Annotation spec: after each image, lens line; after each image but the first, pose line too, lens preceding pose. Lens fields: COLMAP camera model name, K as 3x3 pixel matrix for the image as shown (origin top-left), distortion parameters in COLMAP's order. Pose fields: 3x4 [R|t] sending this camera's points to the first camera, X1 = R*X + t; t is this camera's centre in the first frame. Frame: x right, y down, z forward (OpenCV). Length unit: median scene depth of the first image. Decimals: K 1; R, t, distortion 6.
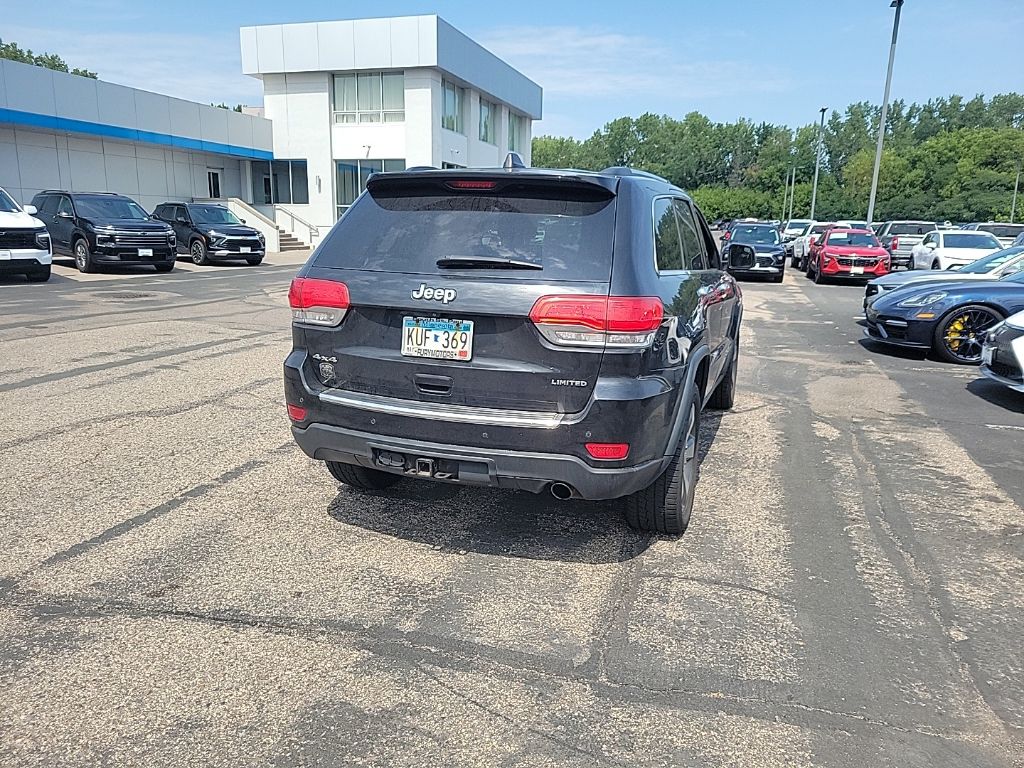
lens RADIAL K [[770.8, 0, 519.8], [0, 770.8, 383.0], [0, 0, 1]] dist [0.055476, -0.039502]
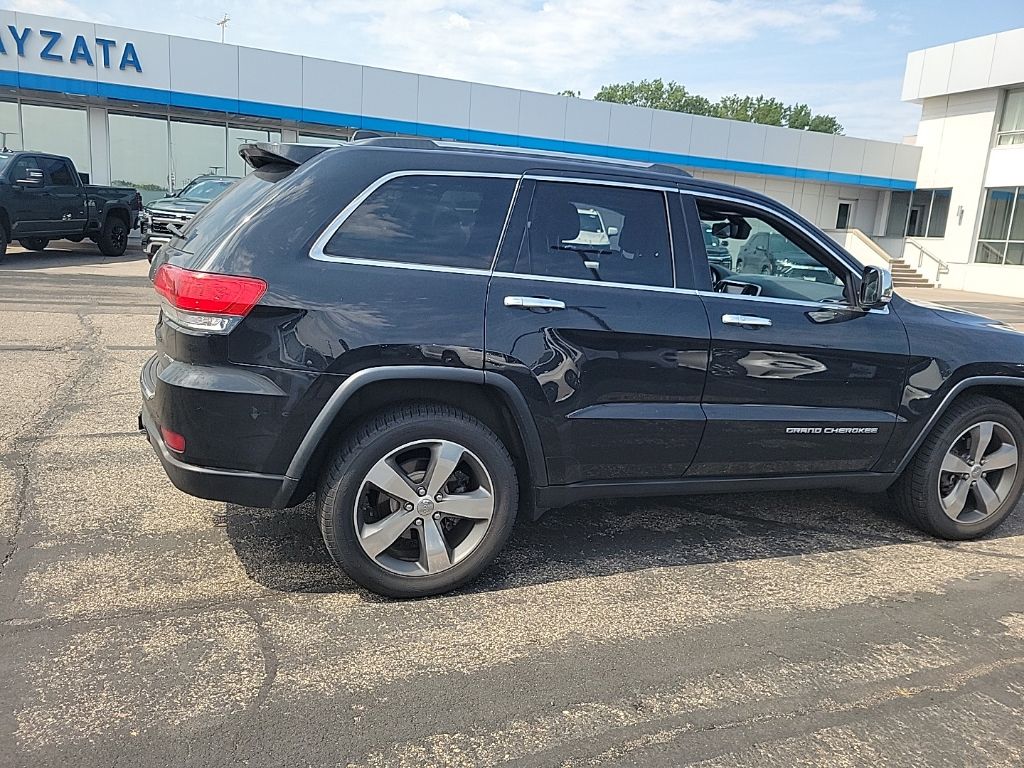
lens RADIAL K [[770.8, 0, 520.9], [0, 770.8, 375.6], [0, 0, 1]] dist [0.055476, -0.039502]
pose [[0.651197, 0.165315, -0.740684, 0.615416], [-0.205999, 0.977847, 0.037137, -0.060351], [0.730415, 0.128397, 0.670826, 0.400542]]
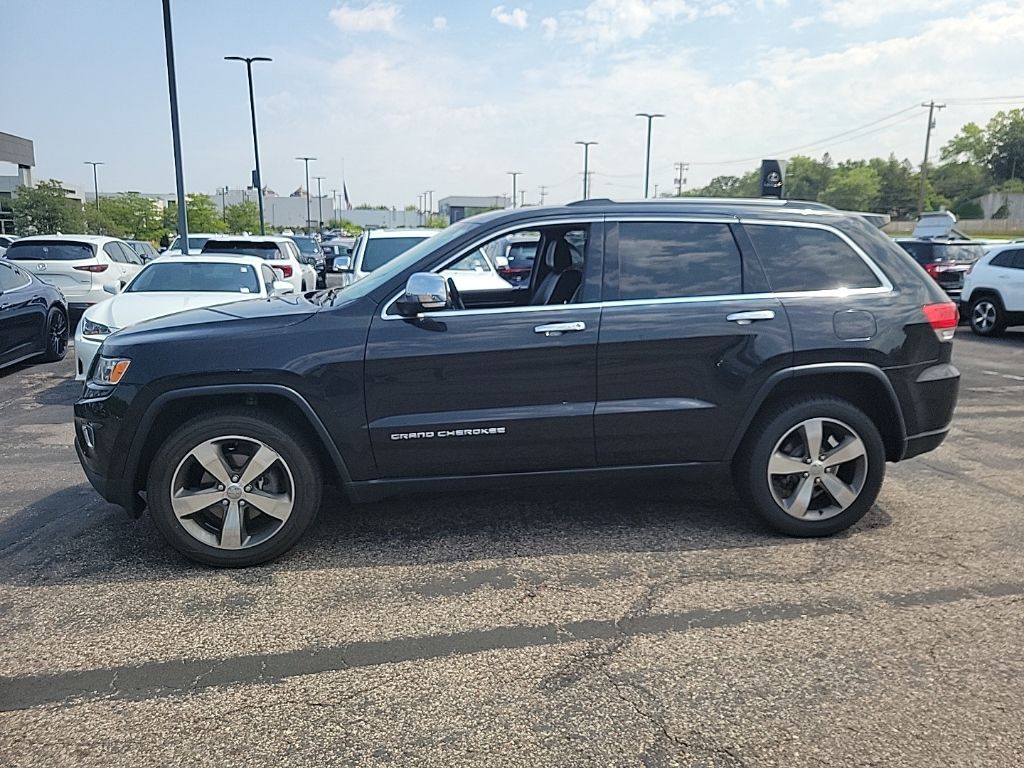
lens RADIAL K [[770.8, 0, 521.0], [0, 770.8, 368.8], [0, 0, 1]] dist [0.055476, -0.039502]
pose [[-0.470268, -0.166979, 0.866583, -0.703432], [0.160198, 0.949473, 0.269886, -0.318163], [-0.867862, 0.265744, -0.419757, 1.426996]]
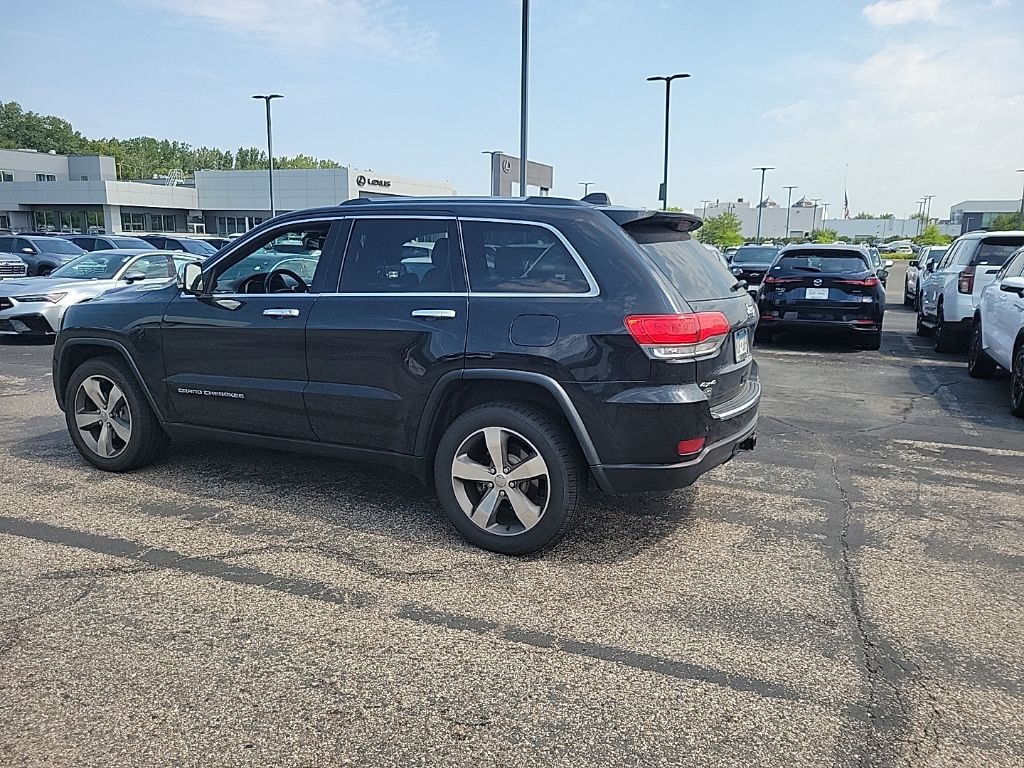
lens RADIAL K [[770.8, 0, 520.9], [0, 770.8, 381.7], [0, 0, 1]] dist [0.055476, -0.039502]
pose [[0.122509, -0.188861, 0.974332, -0.876830], [0.184614, 0.968929, 0.164601, -0.170326], [-0.975146, 0.159710, 0.153569, 0.714598]]
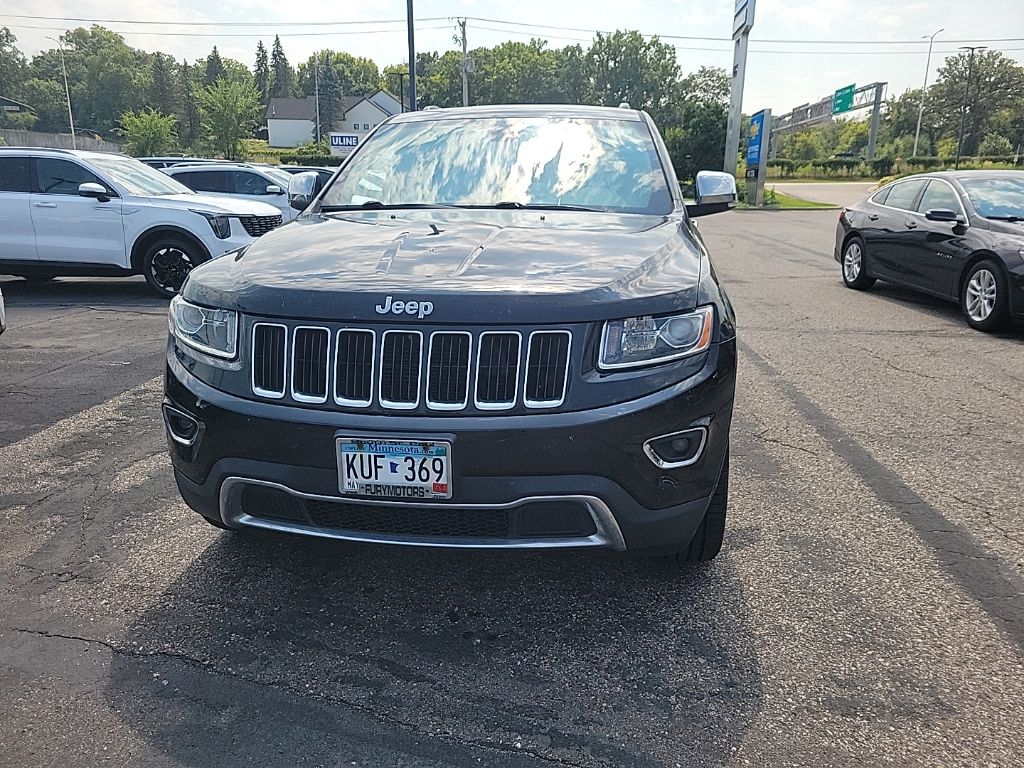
lens RADIAL K [[770.8, 0, 516.2], [0, 770.8, 382.2], [0, 0, 1]] dist [0.055476, -0.039502]
pose [[-0.979693, 0.022916, -0.199190, 0.257079], [-0.066753, 0.899493, 0.431805, -0.341568], [0.189065, 0.436333, -0.879698, 1.826996]]
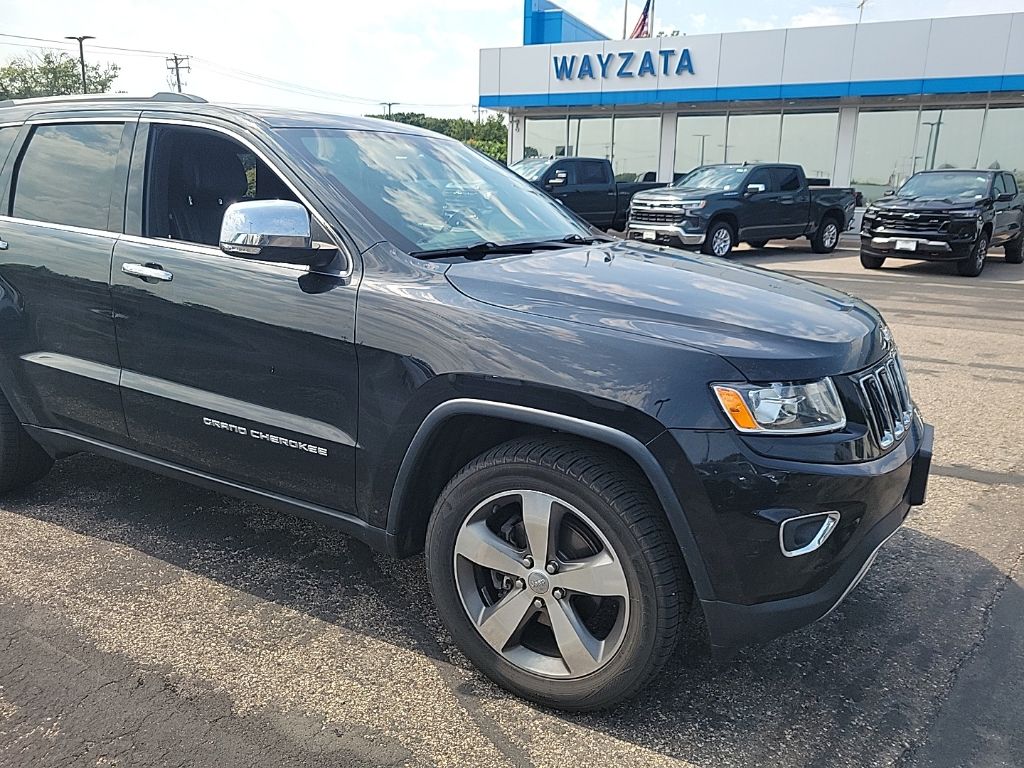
lens RADIAL K [[770.8, 0, 517.4], [0, 770.8, 360.6], [0, 0, 1]] dist [0.055476, -0.039502]
pose [[-0.156171, 0.189310, -0.969419, 0.734725], [-0.225848, 0.948616, 0.221631, -0.235790], [0.961563, 0.253554, -0.105391, 1.274700]]
